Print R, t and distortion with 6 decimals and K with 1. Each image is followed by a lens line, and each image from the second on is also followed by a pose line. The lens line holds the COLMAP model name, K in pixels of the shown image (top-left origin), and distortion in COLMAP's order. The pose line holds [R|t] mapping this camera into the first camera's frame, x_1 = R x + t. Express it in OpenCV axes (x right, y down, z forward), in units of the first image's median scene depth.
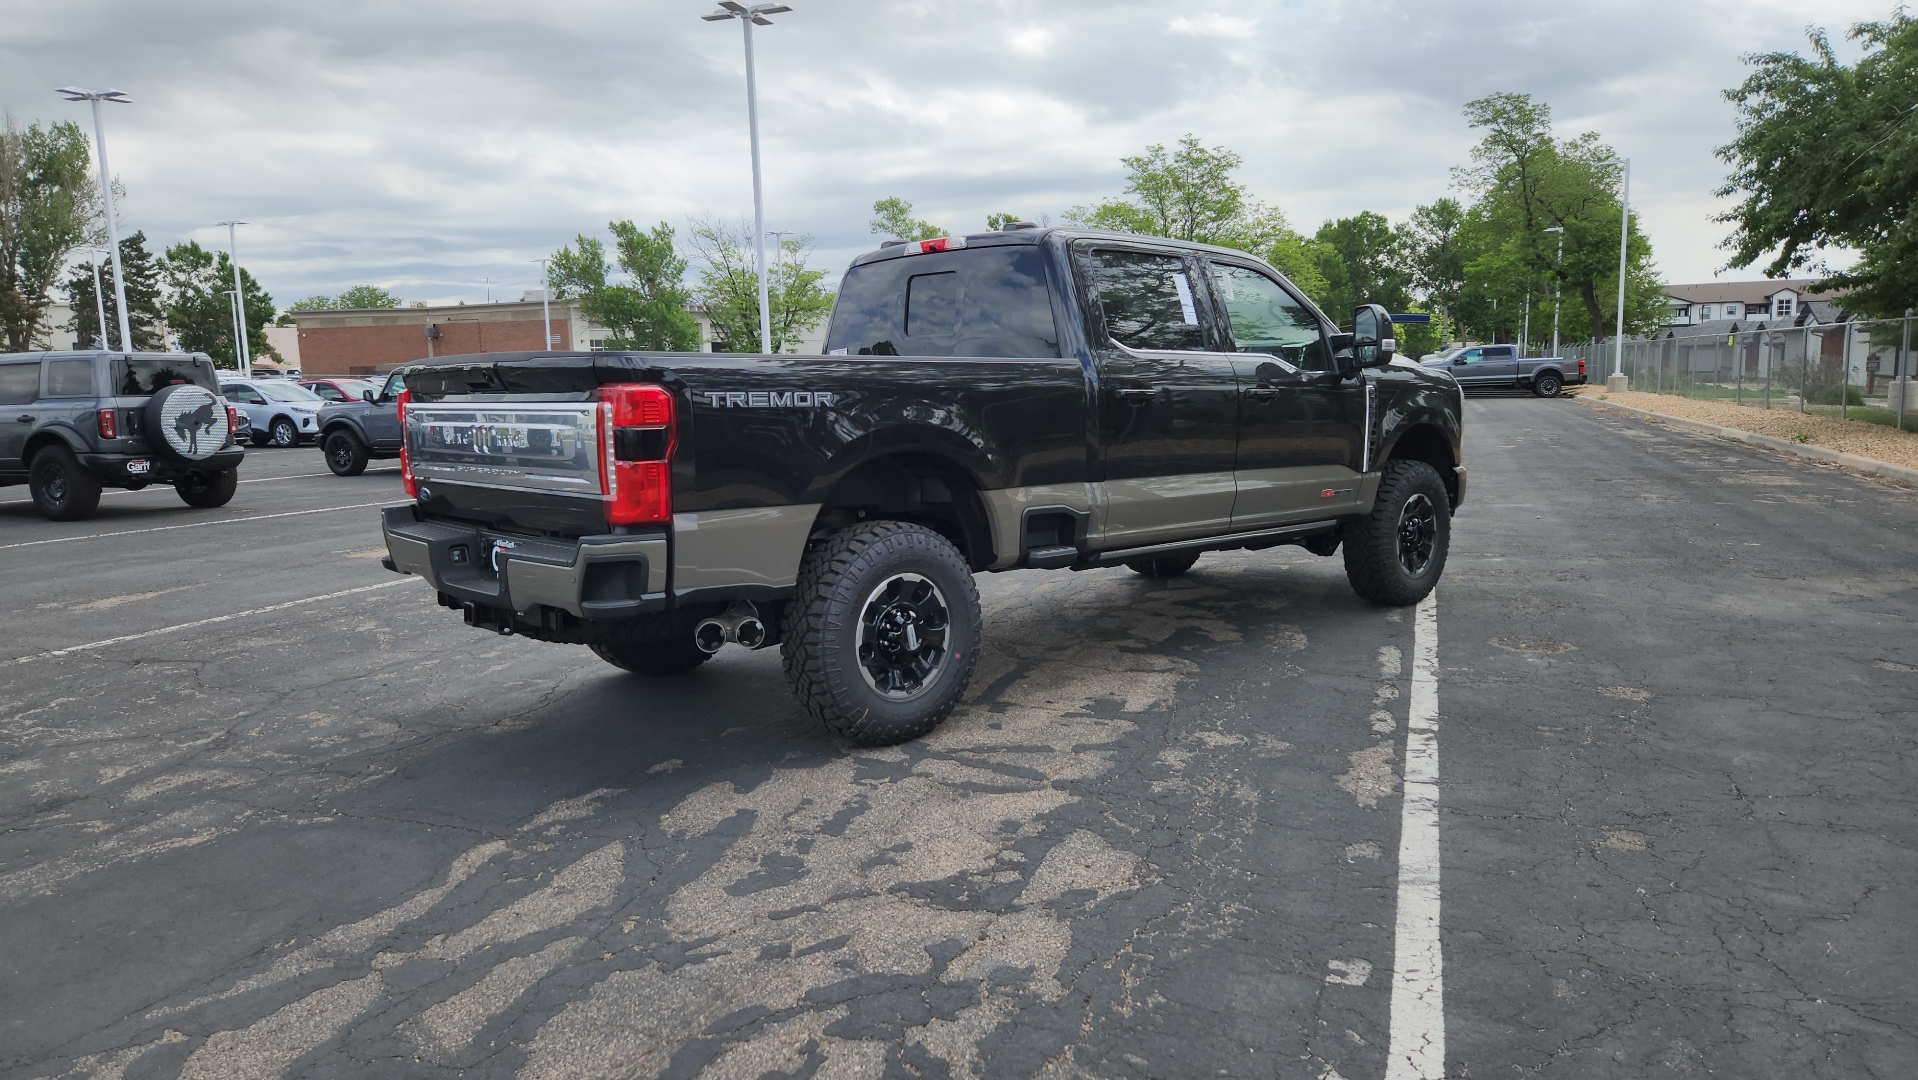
lens RADIAL K [[1277.6, 0, 914.3], [0, 1277.6, 533.9], [0, 0, 1]] dist [0.080548, -0.070832]
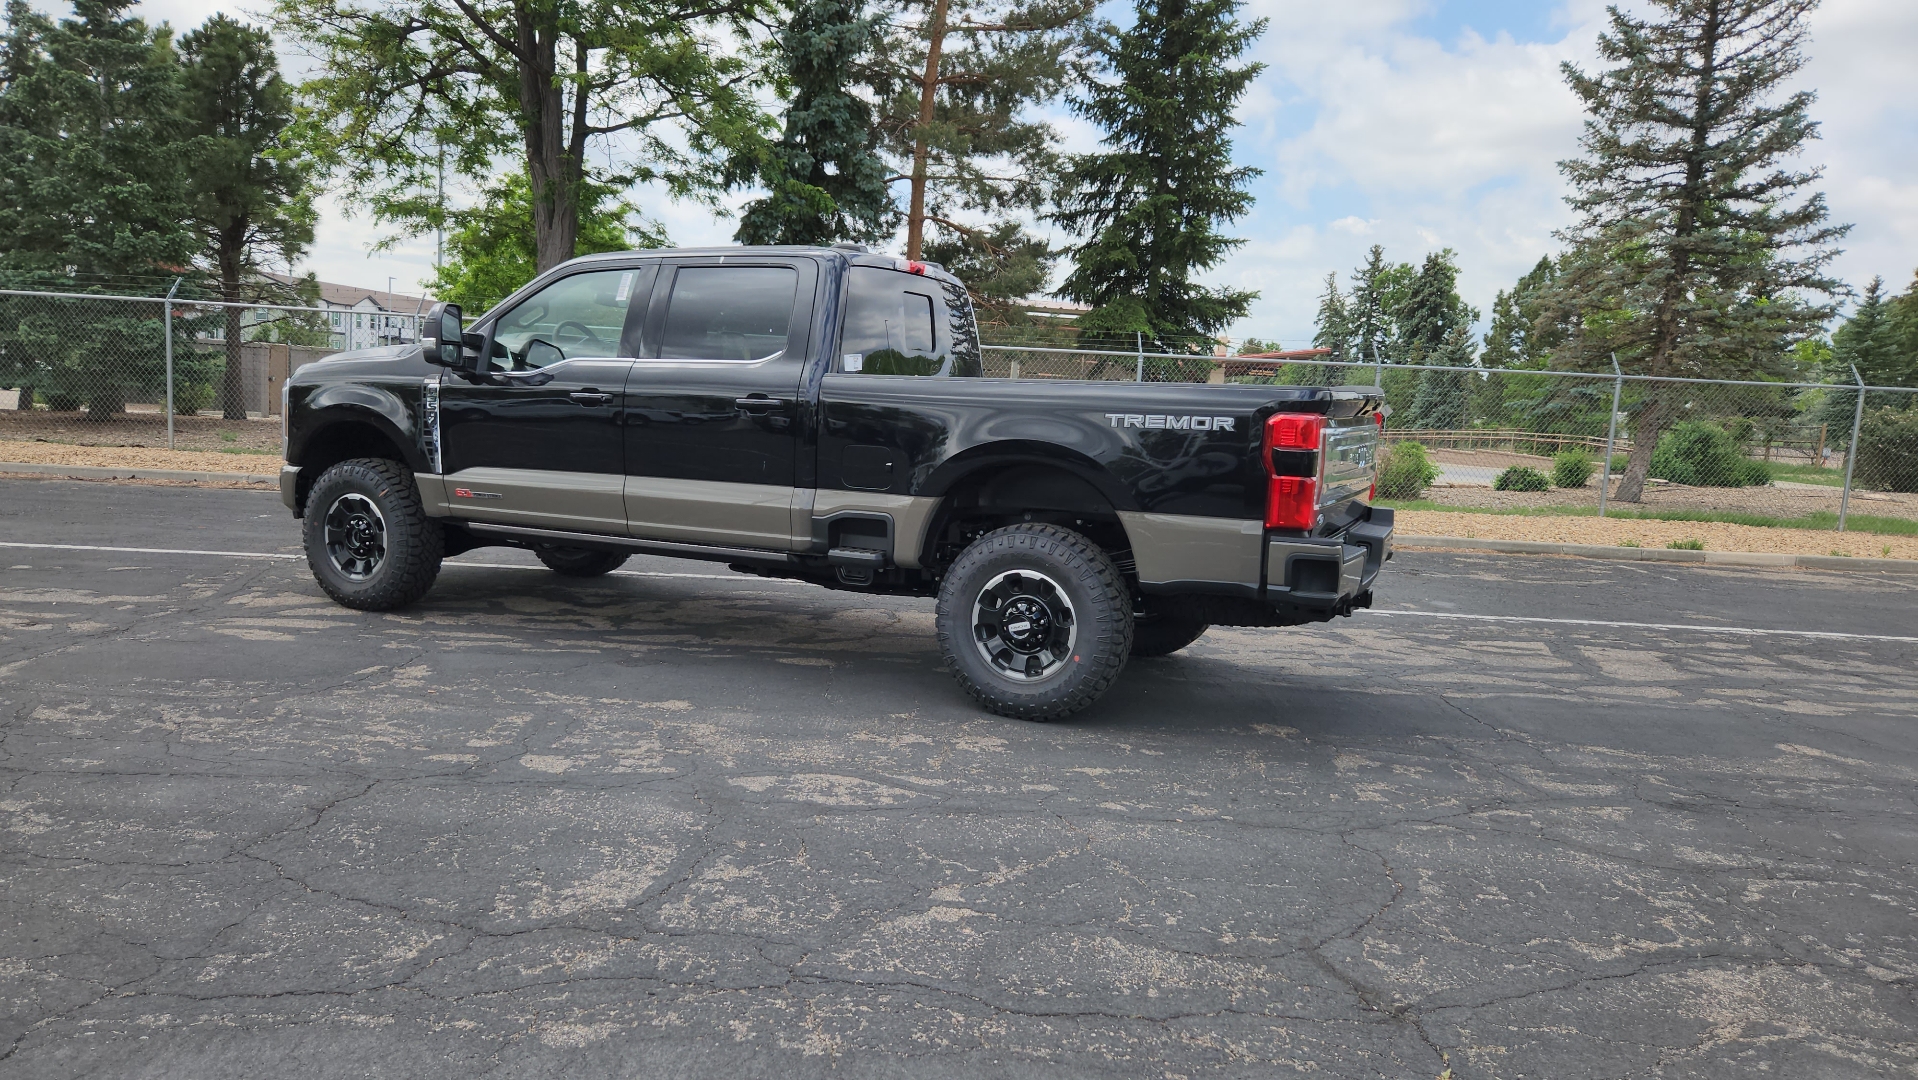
lens RADIAL K [[1281.1, 0, 943.1], [0, 1281.1, 543.0], [0, 0, 1]] dist [0.077023, -0.066584]
pose [[-0.378860, -0.111348, 0.918731, -1.303143], [0.070912, 0.986324, 0.148783, -0.199756], [-0.922733, 0.121517, -0.365783, 1.802799]]
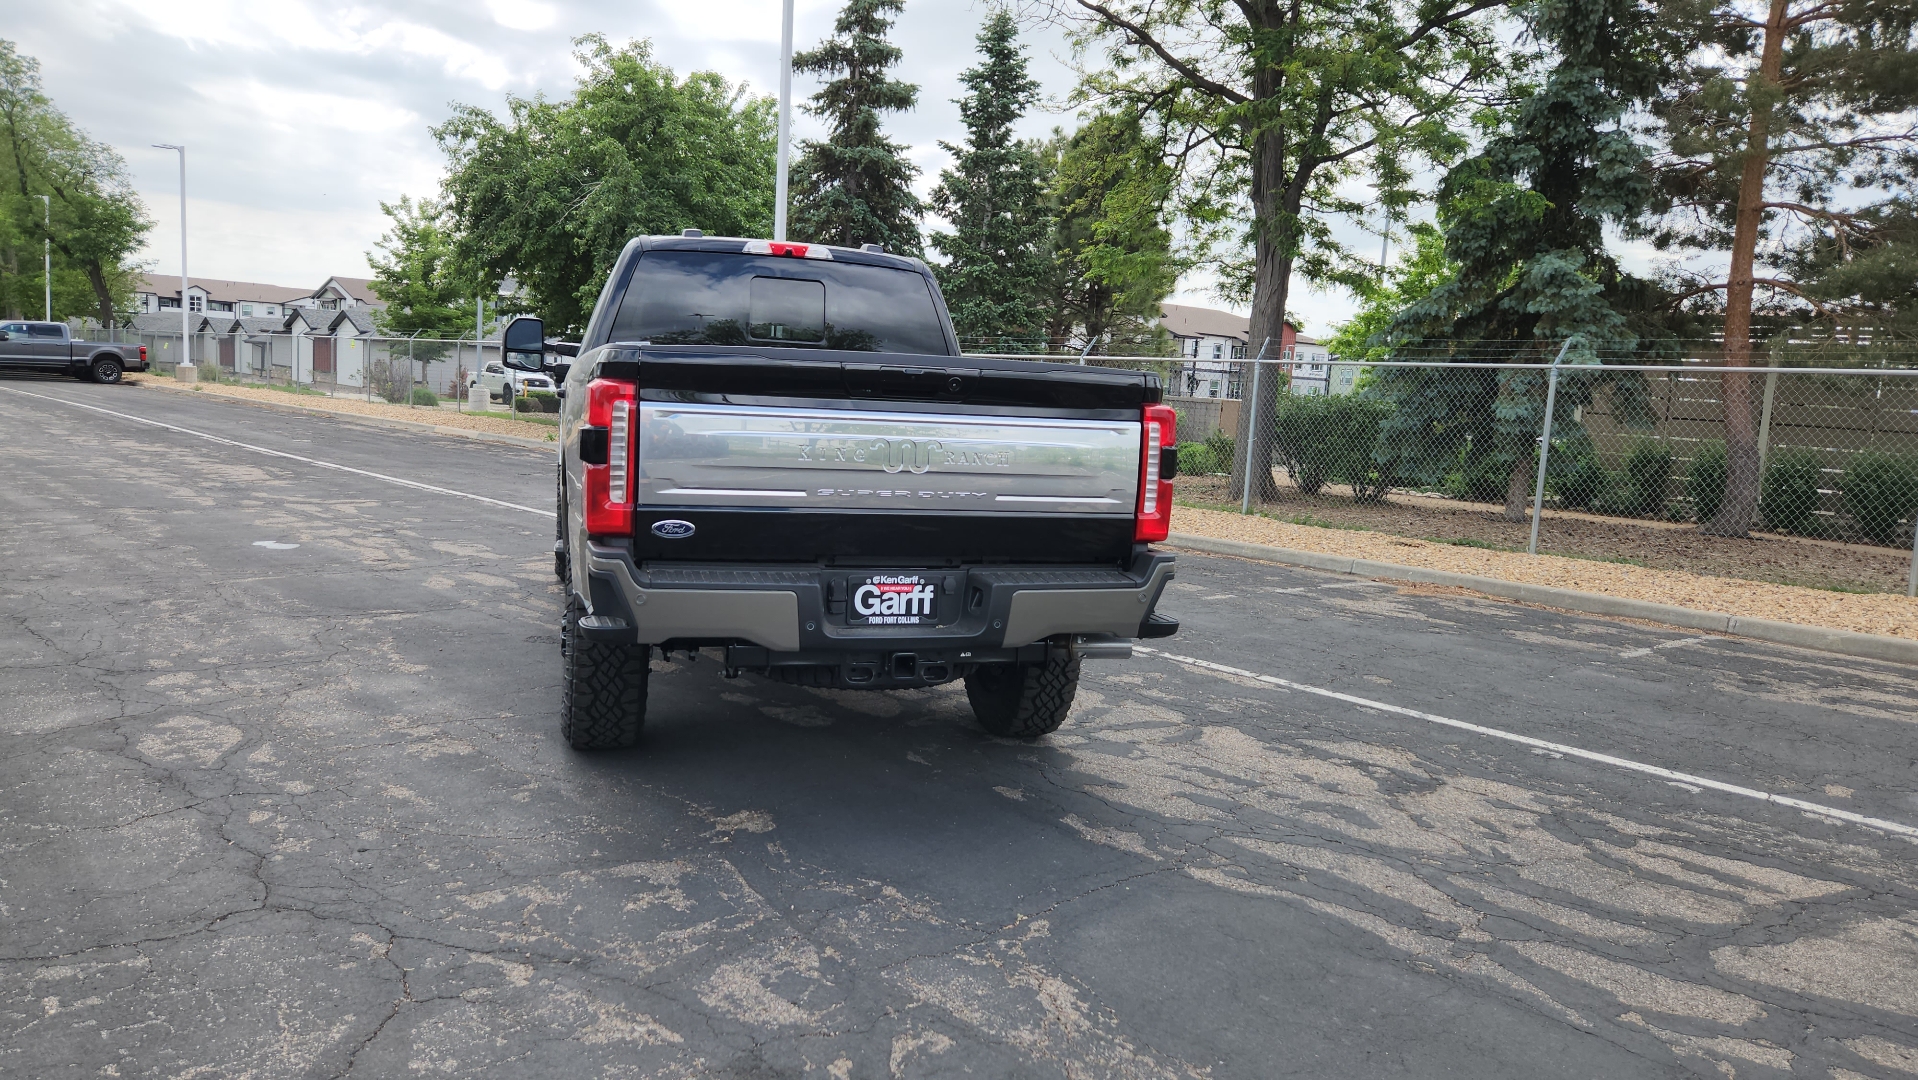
lens RADIAL K [[1285.2, 0, 933.7], [0, 1285.2, 519.8], [0, 0, 1]] dist [0.080303, -0.072172]
pose [[0.431570, -0.047666, 0.900819, -1.066671], [0.049761, 0.998340, 0.028986, -0.054326], [-0.900706, 0.032317, 0.433226, 0.618452]]
